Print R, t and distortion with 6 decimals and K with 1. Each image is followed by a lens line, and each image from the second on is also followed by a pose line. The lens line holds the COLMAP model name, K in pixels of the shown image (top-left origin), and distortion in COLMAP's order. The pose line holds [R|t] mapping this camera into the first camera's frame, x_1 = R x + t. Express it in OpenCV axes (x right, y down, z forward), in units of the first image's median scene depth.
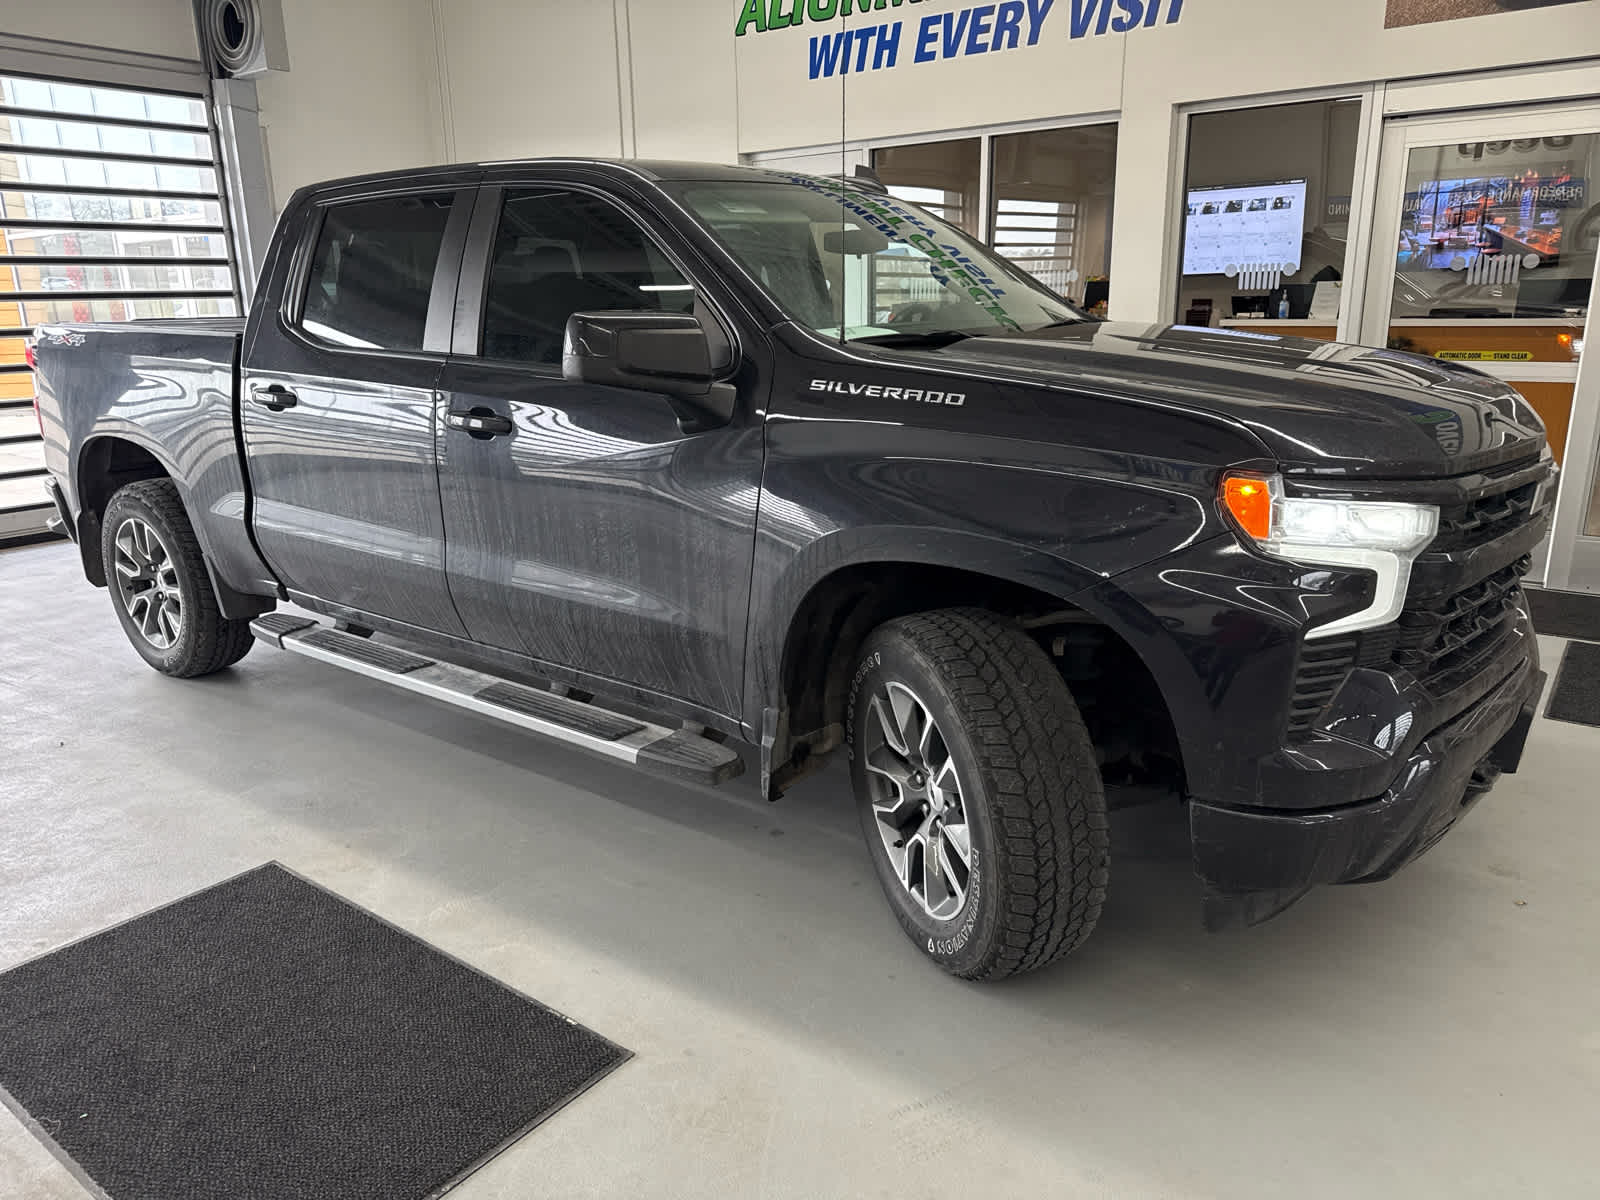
lens RADIAL K [[1152.9, 0, 794.0], [0, 1152.9, 599.0], [0, 0, 1]] dist [0.006913, -0.002726]
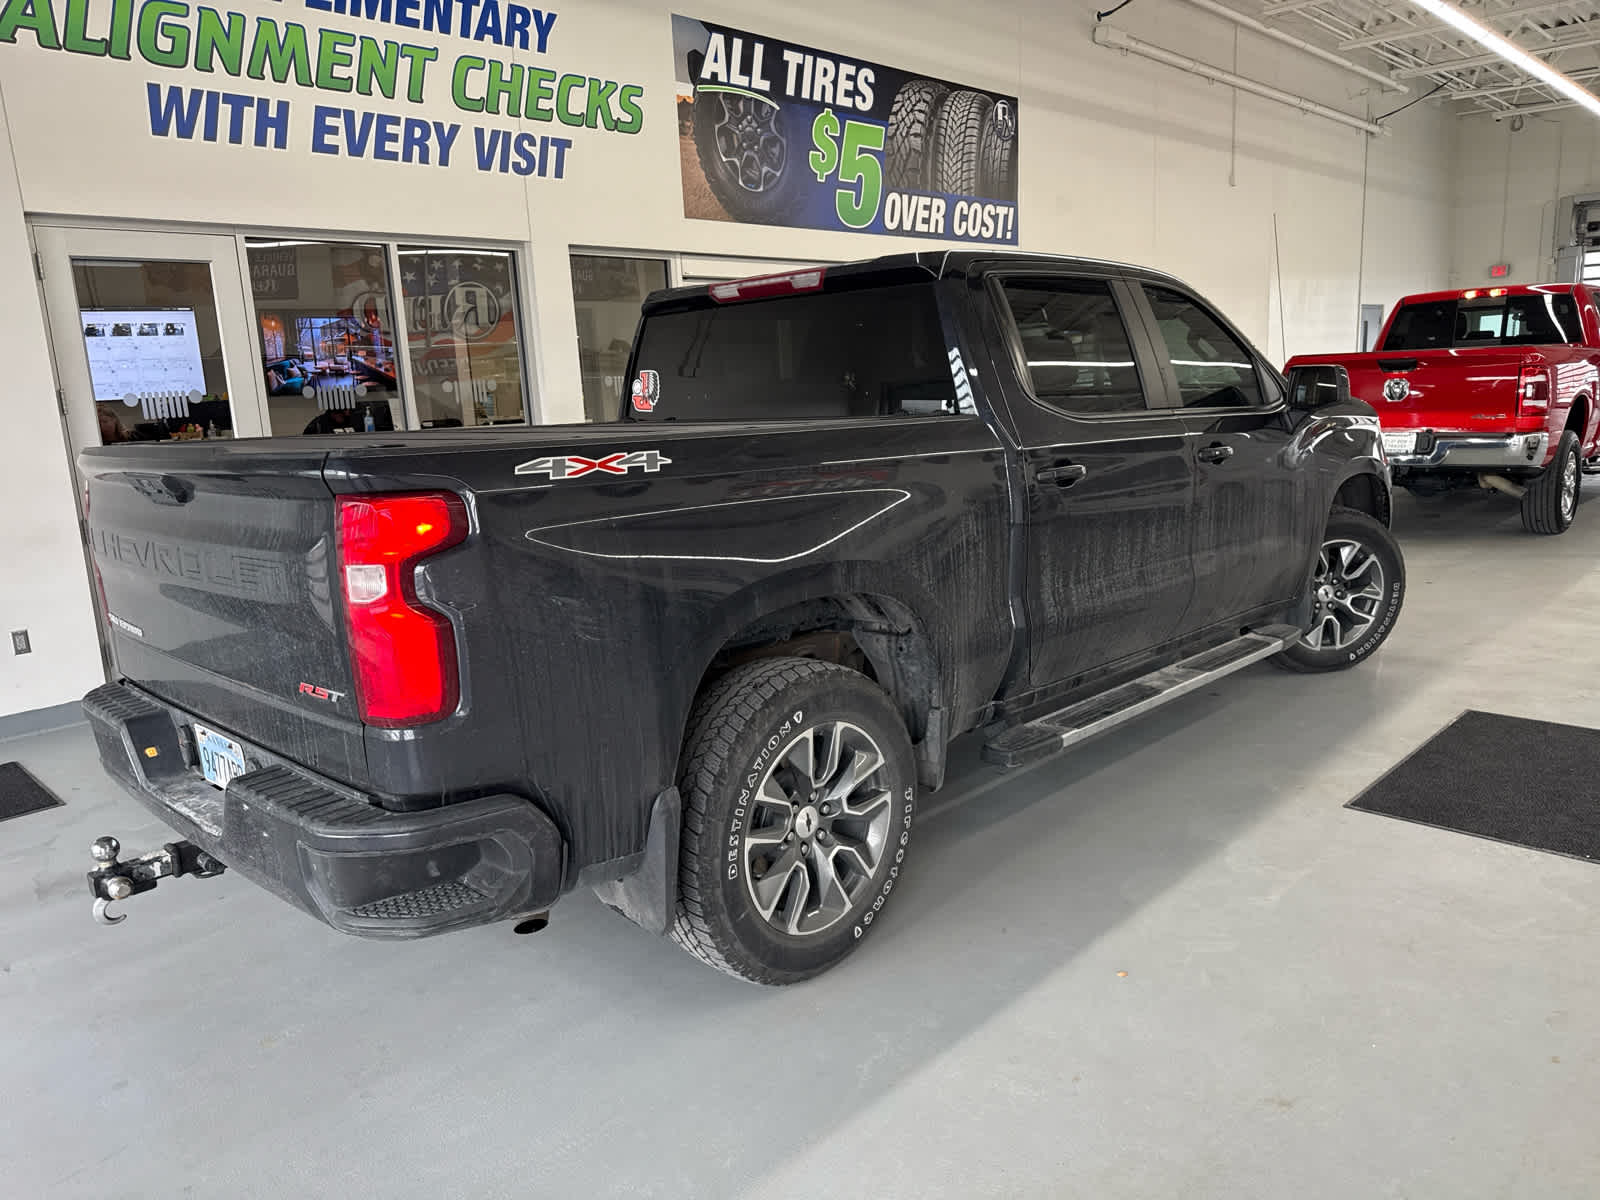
lens RADIAL K [[1152.9, 0, 794.0], [0, 1152.9, 599.0], [0, 0, 1]] dist [0.006913, -0.002726]
pose [[0.119727, -0.173965, 0.977446, -0.786655], [0.296803, 0.945775, 0.131973, -0.148216], [-0.947403, 0.274309, 0.164868, 0.603615]]
